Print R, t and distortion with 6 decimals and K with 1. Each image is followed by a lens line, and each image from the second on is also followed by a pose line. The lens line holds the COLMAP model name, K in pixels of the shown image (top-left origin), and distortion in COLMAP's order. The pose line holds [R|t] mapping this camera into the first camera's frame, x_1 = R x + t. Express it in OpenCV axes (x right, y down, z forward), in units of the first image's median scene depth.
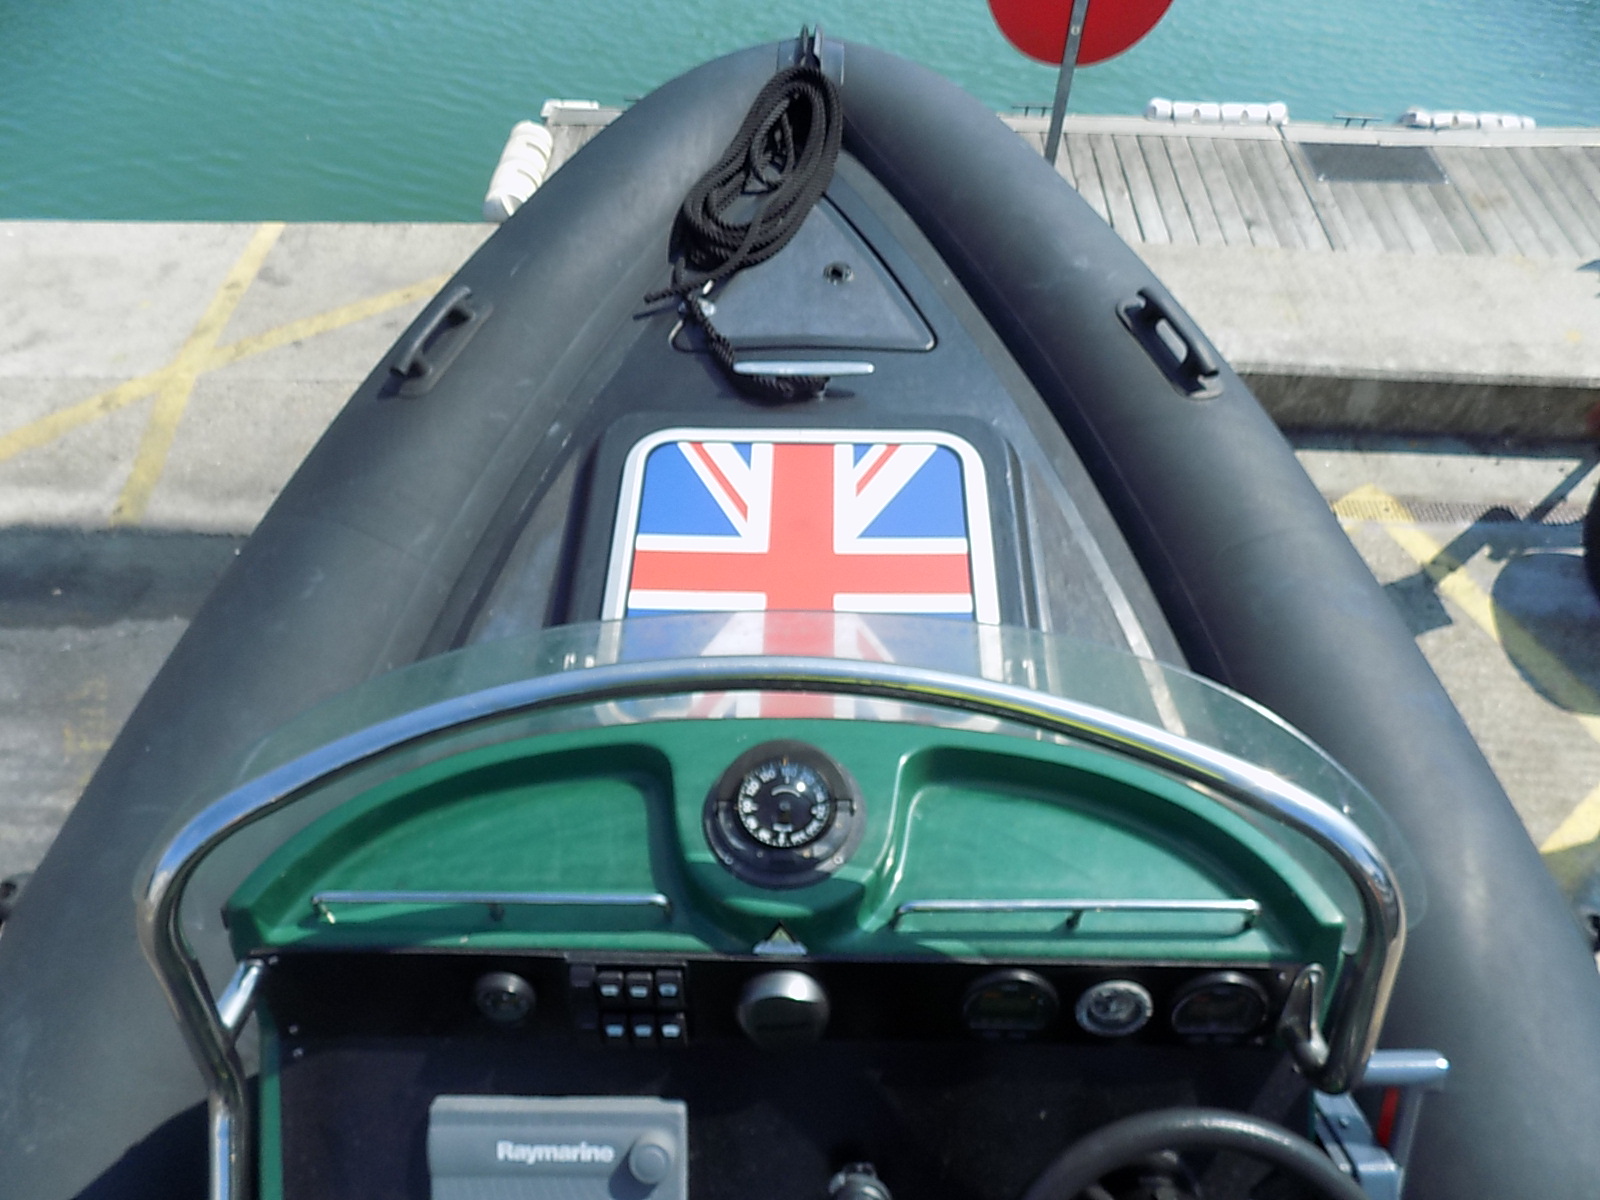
lens RADIAL K [[1070.5, 0, 800.0], [0, 1070.5, 600.0], [0, 0, 1]] dist [-0.064966, 0.070250]
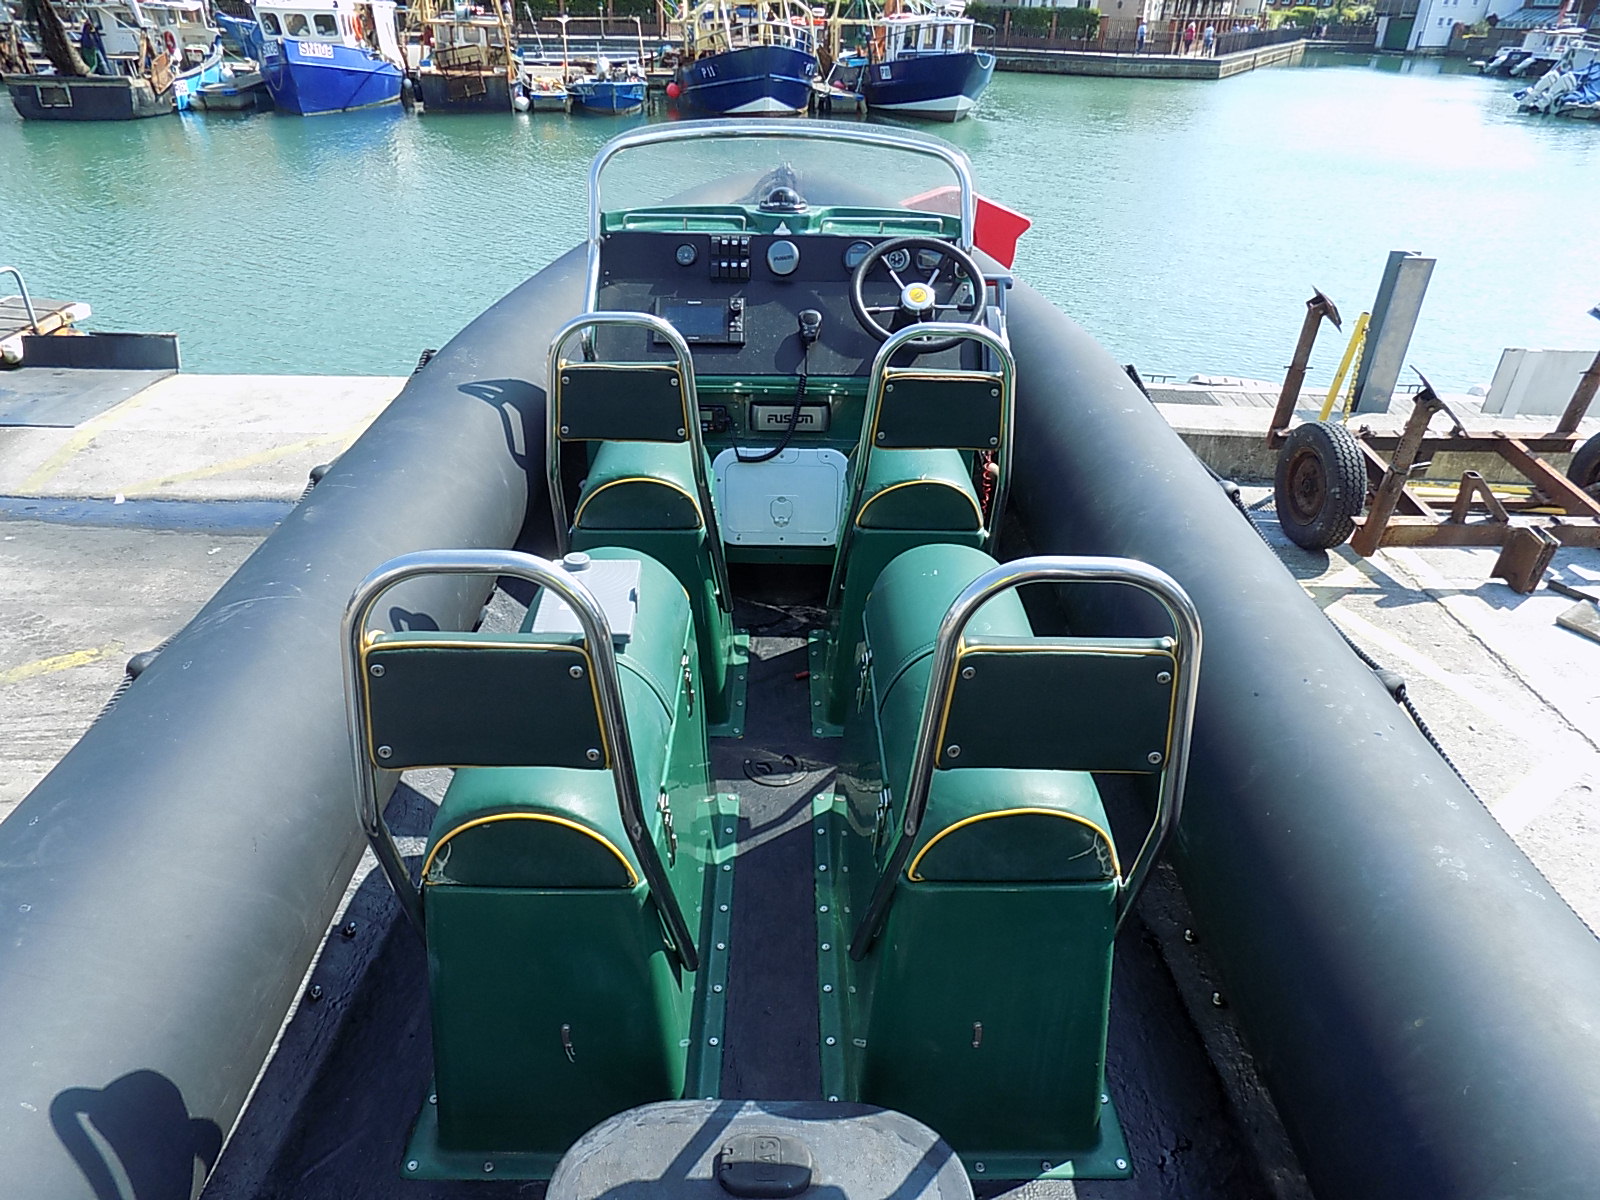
lens RADIAL K [[1101.1, 0, 802.9], [0, 1101.1, 611.0], [0, 0, 1]] dist [-0.072985, 0.083504]
pose [[0.999205, 0.009424, 0.038749, -0.066223], [0.006078, 0.924335, -0.381533, 2.351069], [-0.039413, 0.381465, 0.923542, -1.354092]]
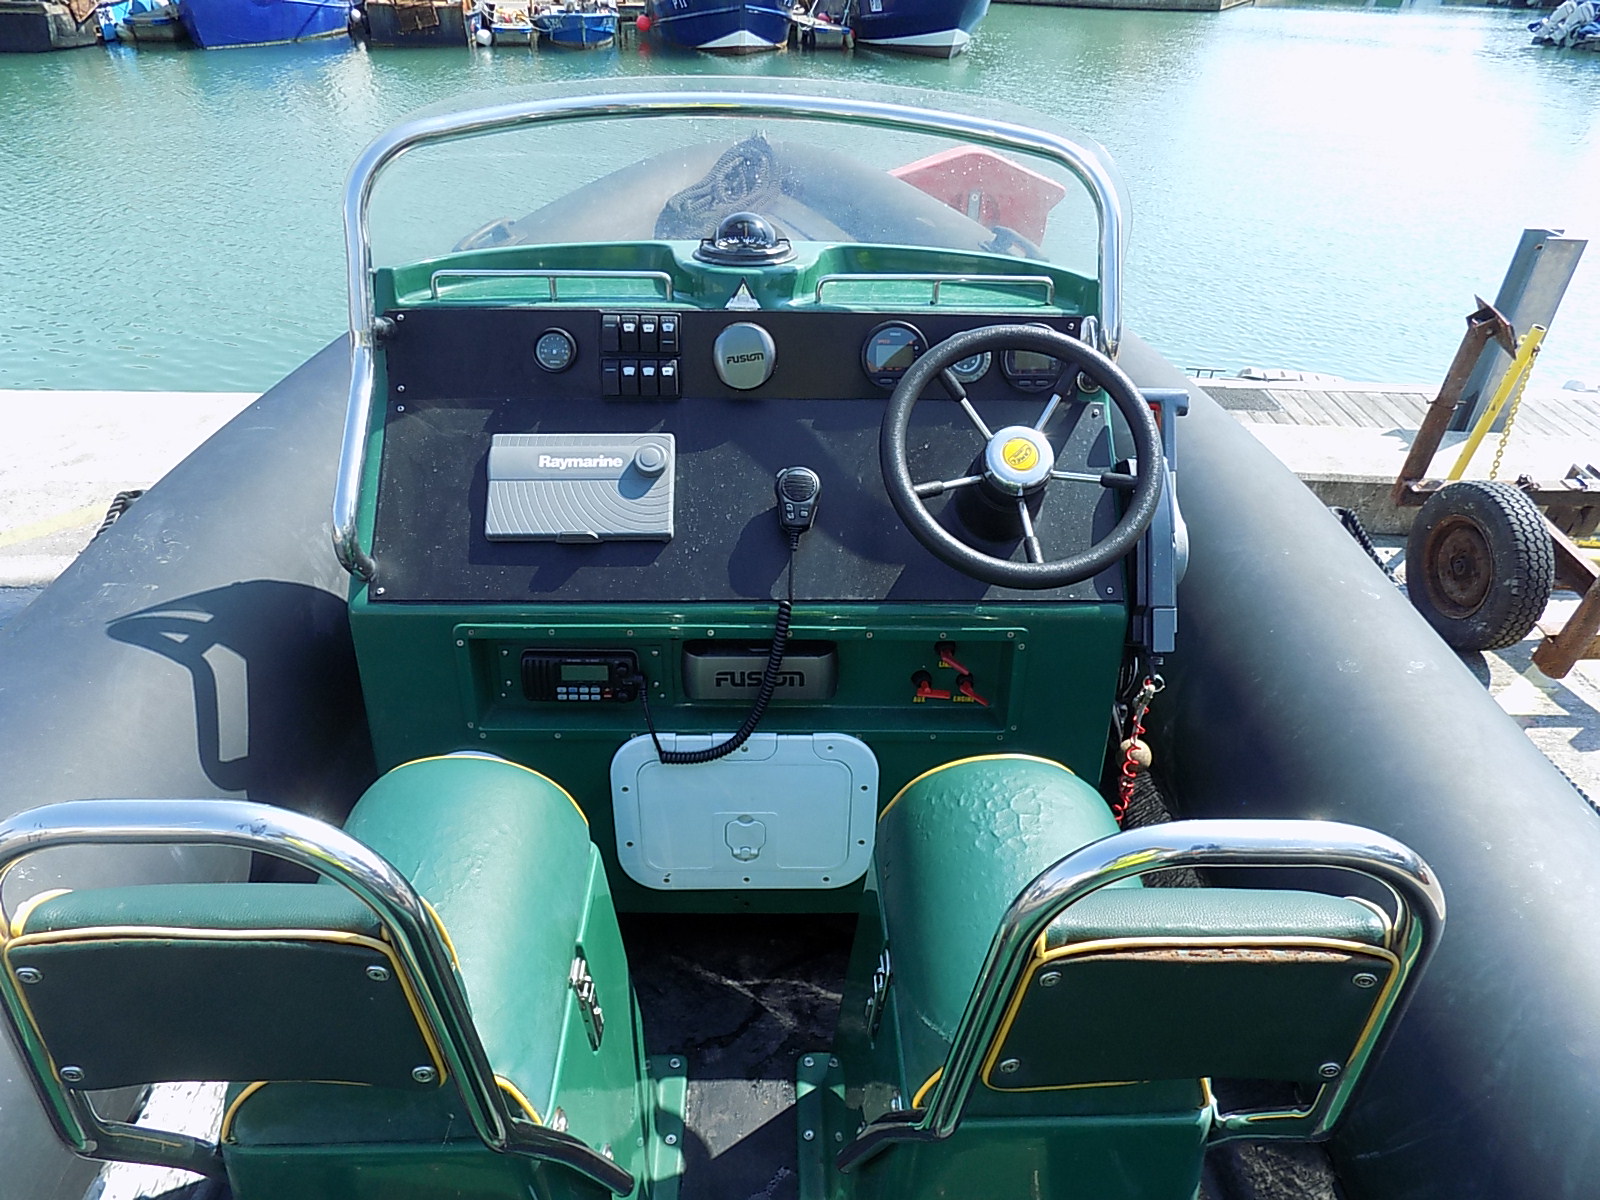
lens RADIAL K [[1070.5, 0, 800.0], [0, 1070.5, 600.0], [0, 0, 1]] dist [-0.064966, 0.070250]
pose [[0.998724, 0.002446, 0.050437, -0.012030], [0.014443, 0.943261, -0.331737, 1.170478], [-0.048386, 0.332042, 0.942023, -0.287378]]
